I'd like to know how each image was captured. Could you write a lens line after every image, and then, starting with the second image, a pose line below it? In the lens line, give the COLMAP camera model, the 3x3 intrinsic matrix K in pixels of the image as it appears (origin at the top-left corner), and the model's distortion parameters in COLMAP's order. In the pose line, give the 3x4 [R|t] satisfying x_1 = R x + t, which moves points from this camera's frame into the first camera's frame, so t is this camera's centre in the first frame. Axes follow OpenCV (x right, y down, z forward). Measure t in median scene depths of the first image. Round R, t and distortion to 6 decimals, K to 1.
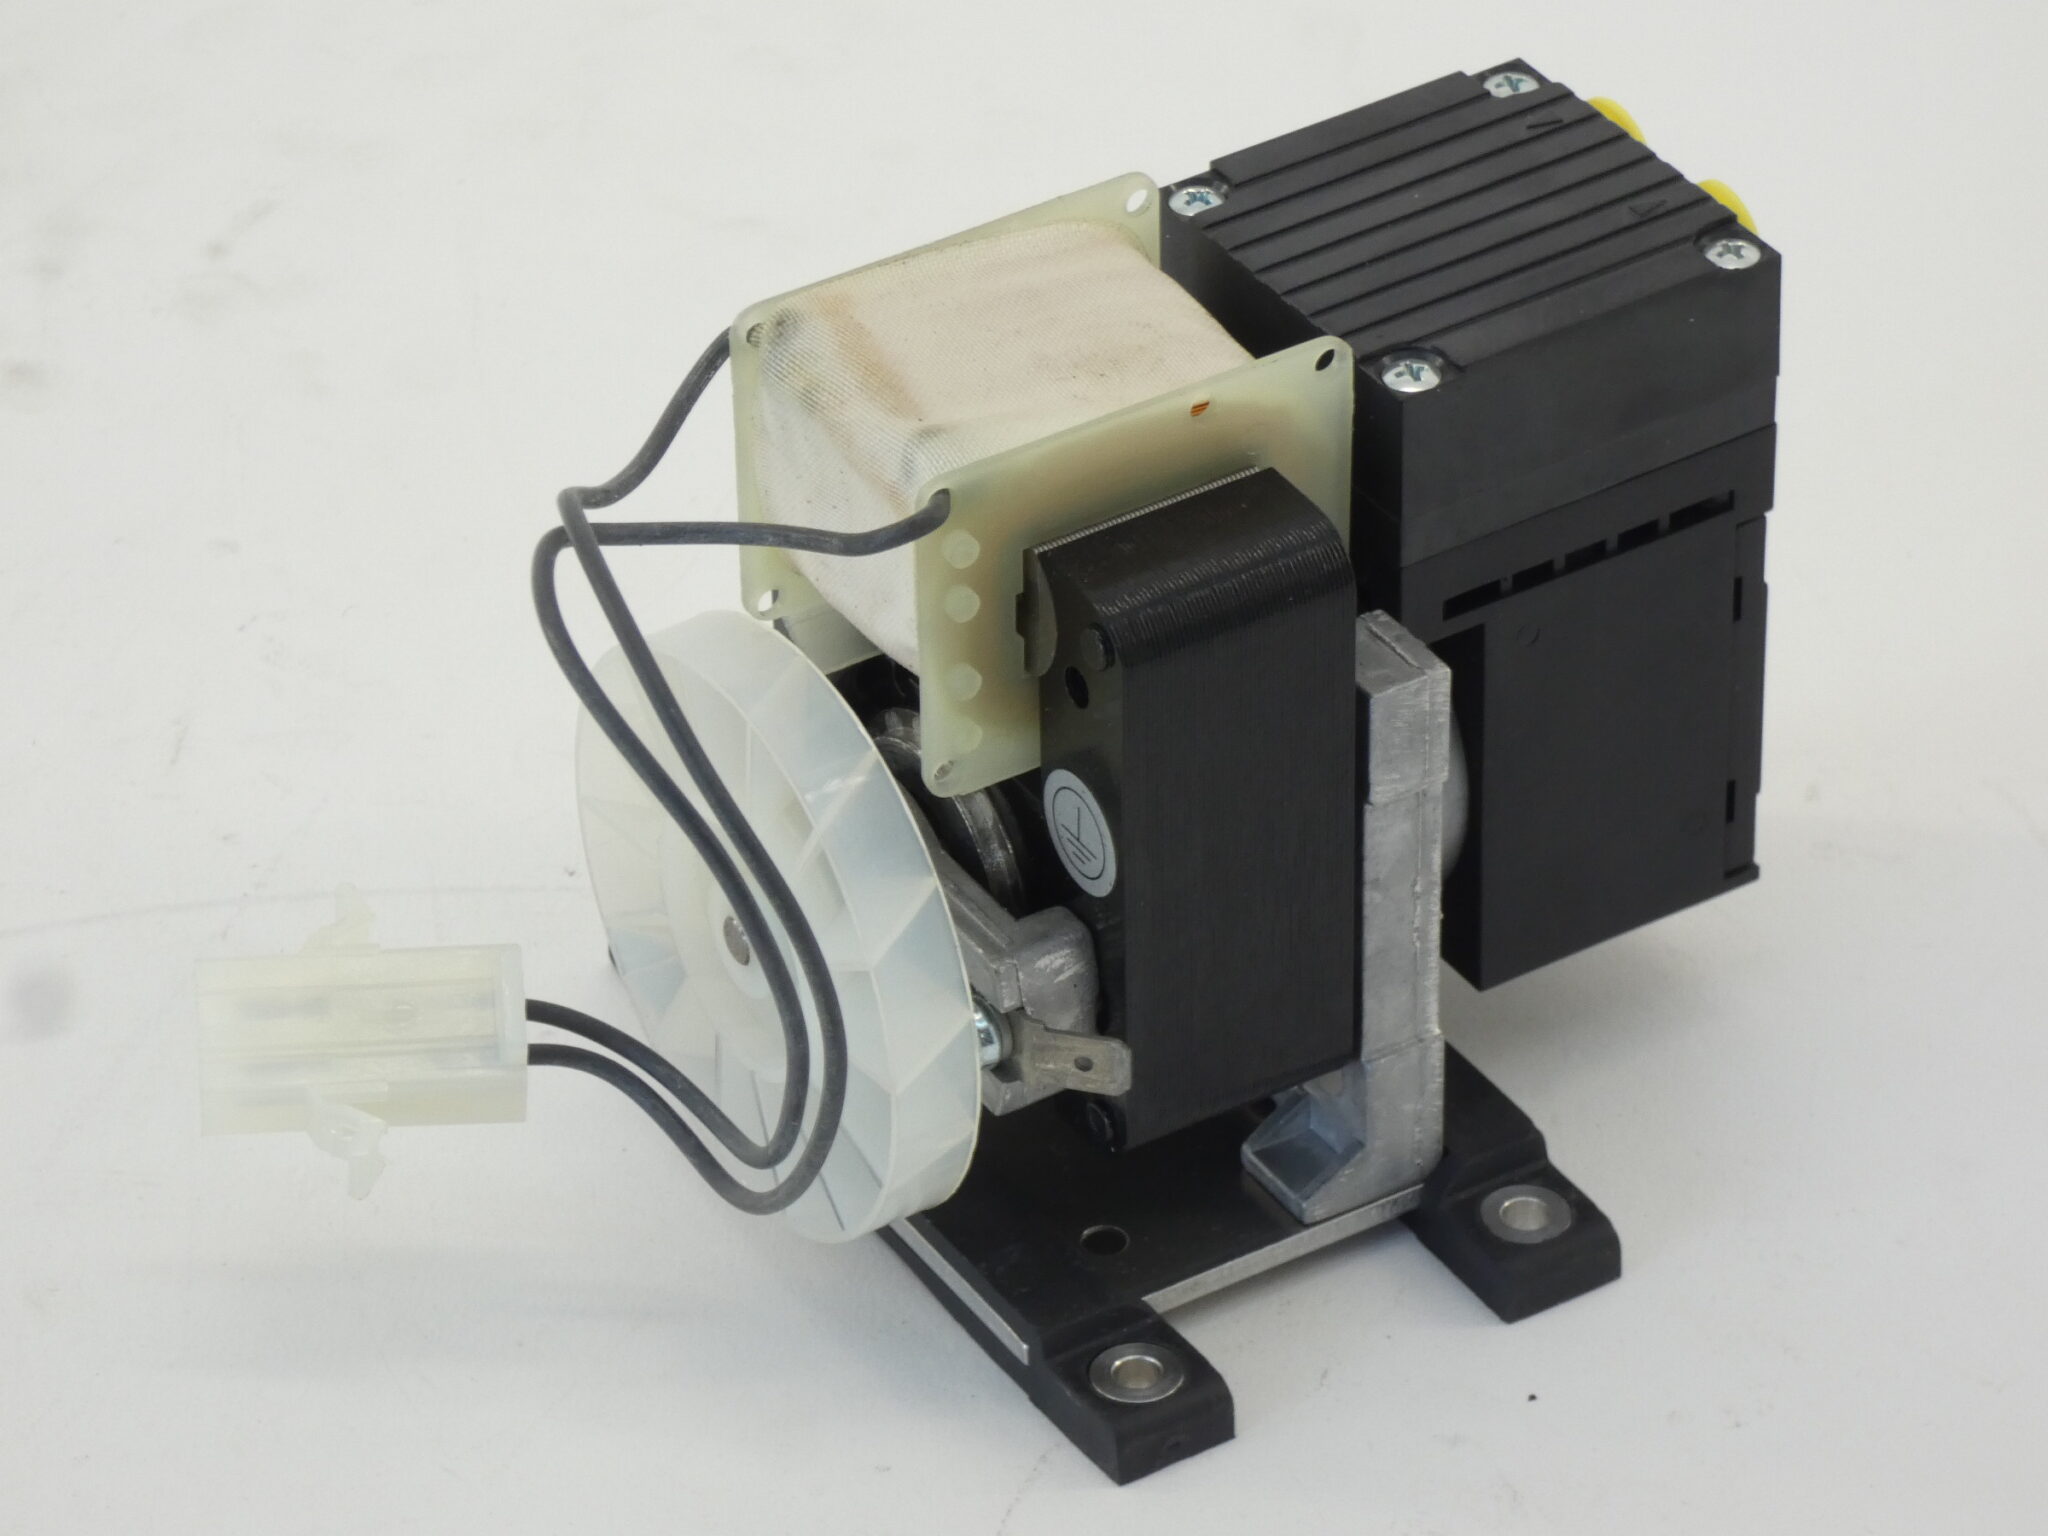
lens RADIAL K [[8422.5, 0, 1024.0], [0, 8422.5, 768.0], [0, 0, 1]] dist [-0.070635, 1.577989]
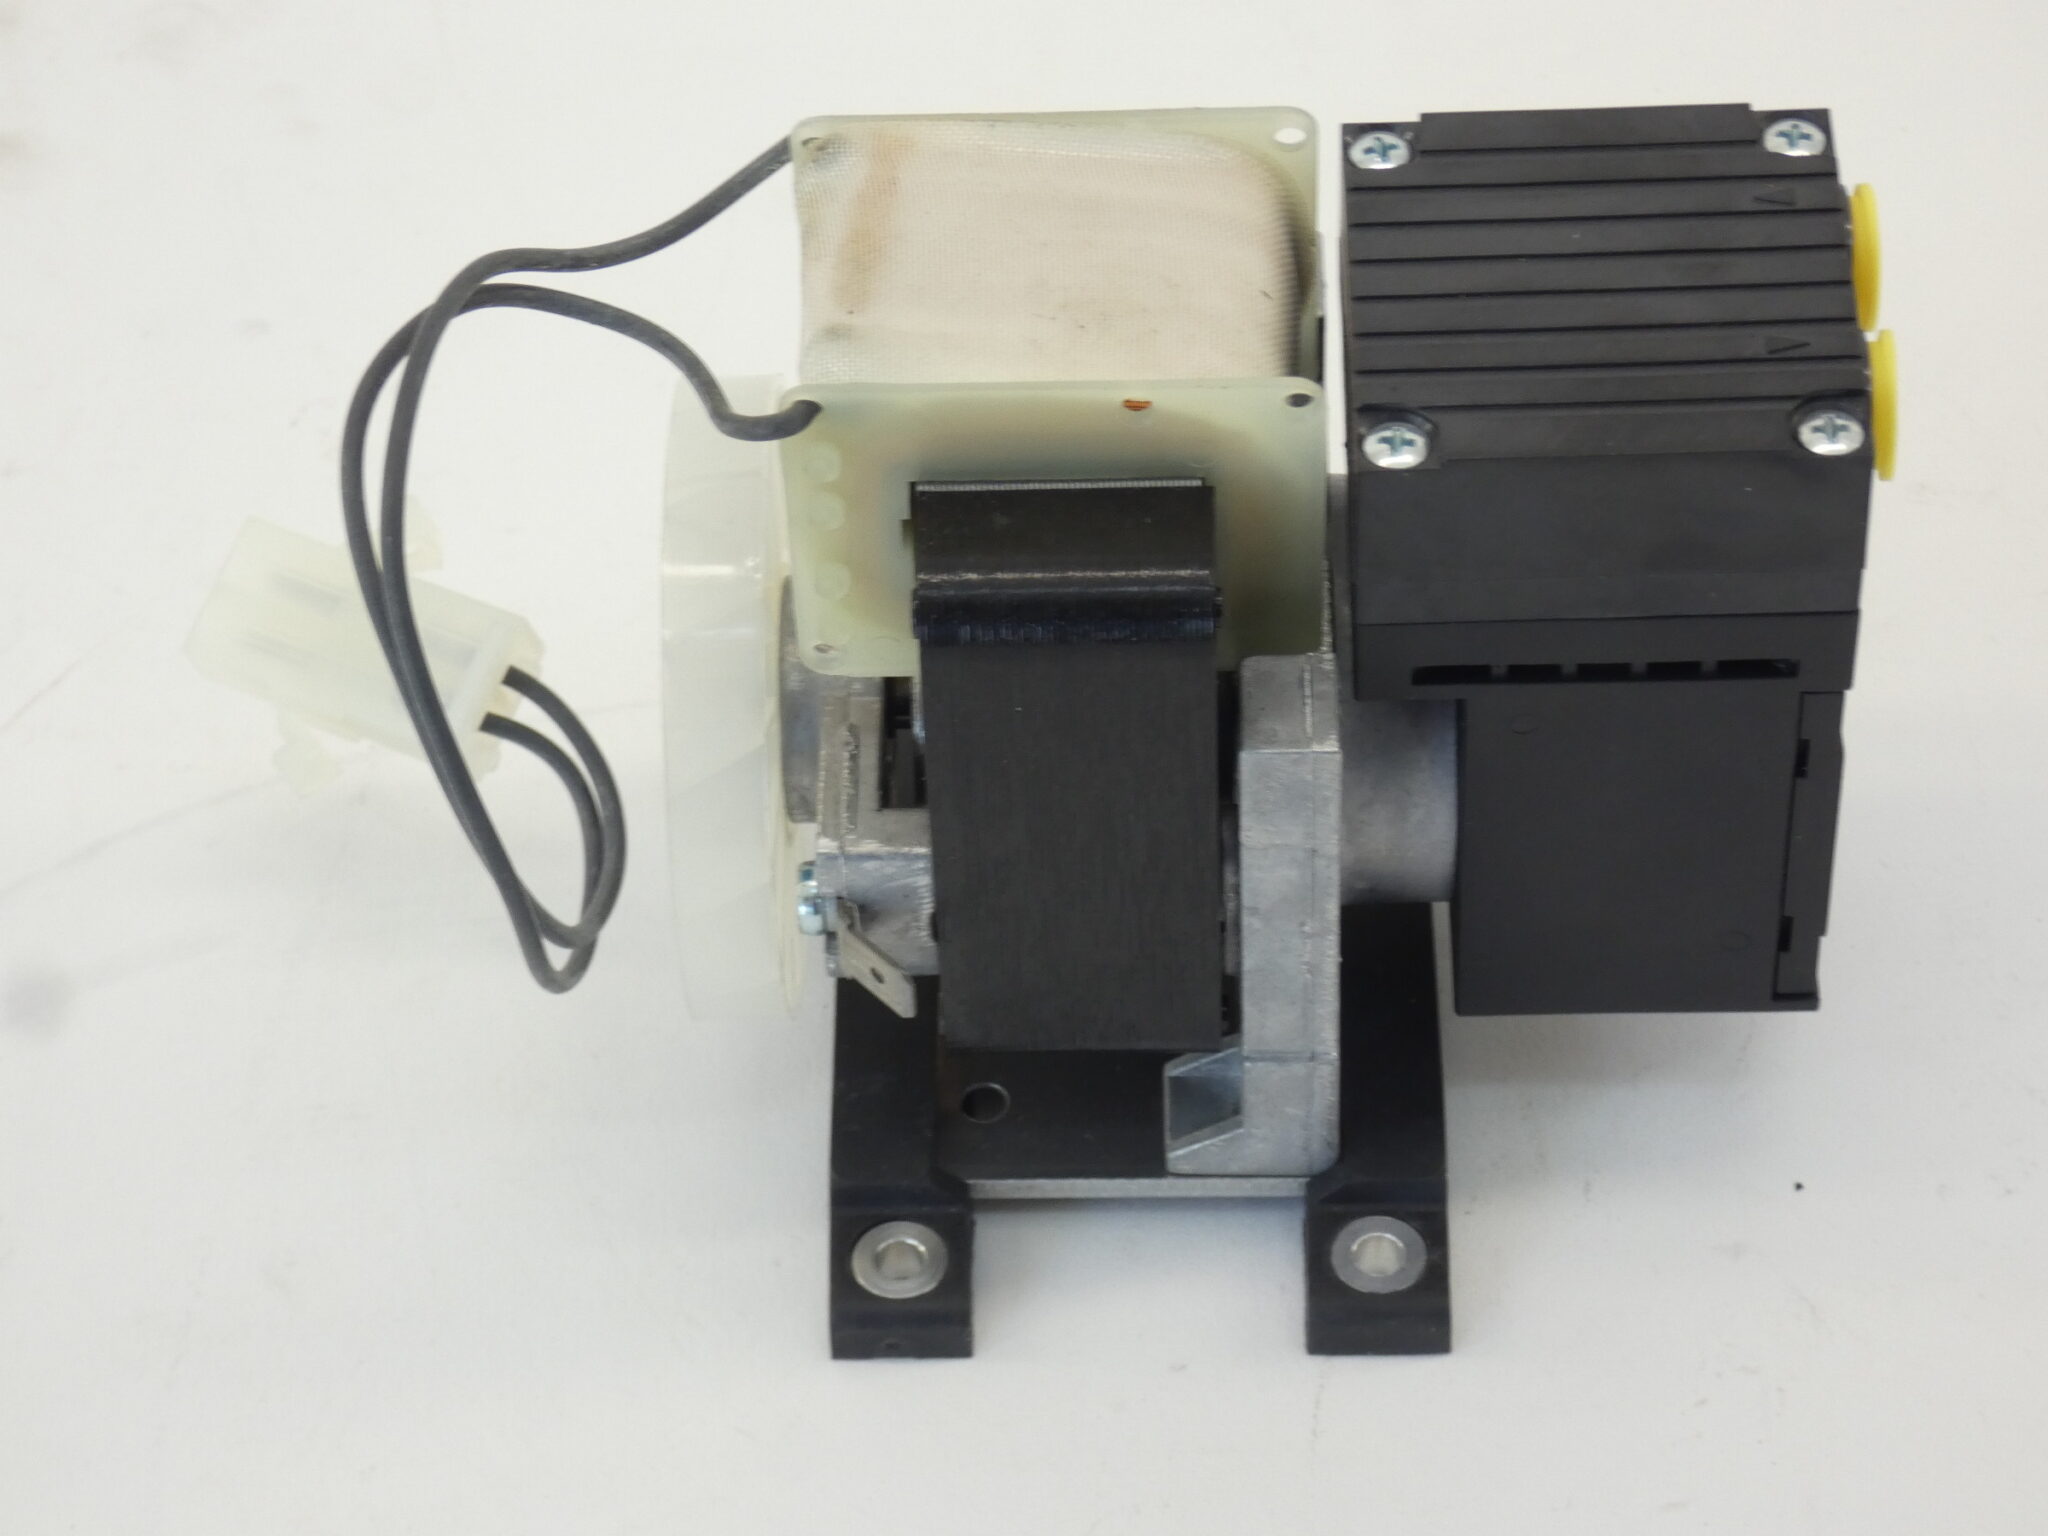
lens RADIAL K [[5674.2, 0, 1024.0], [0, 5674.2, 768.0], [0, 0, 1]] dist [0.053903, 0.192574]
pose [[0.840063, 0.396321, -0.370438, 0.248042], [-0.295601, 0.906982, 0.300005, -0.183230], [0.454879, -0.142521, 0.879075, 0.425938]]
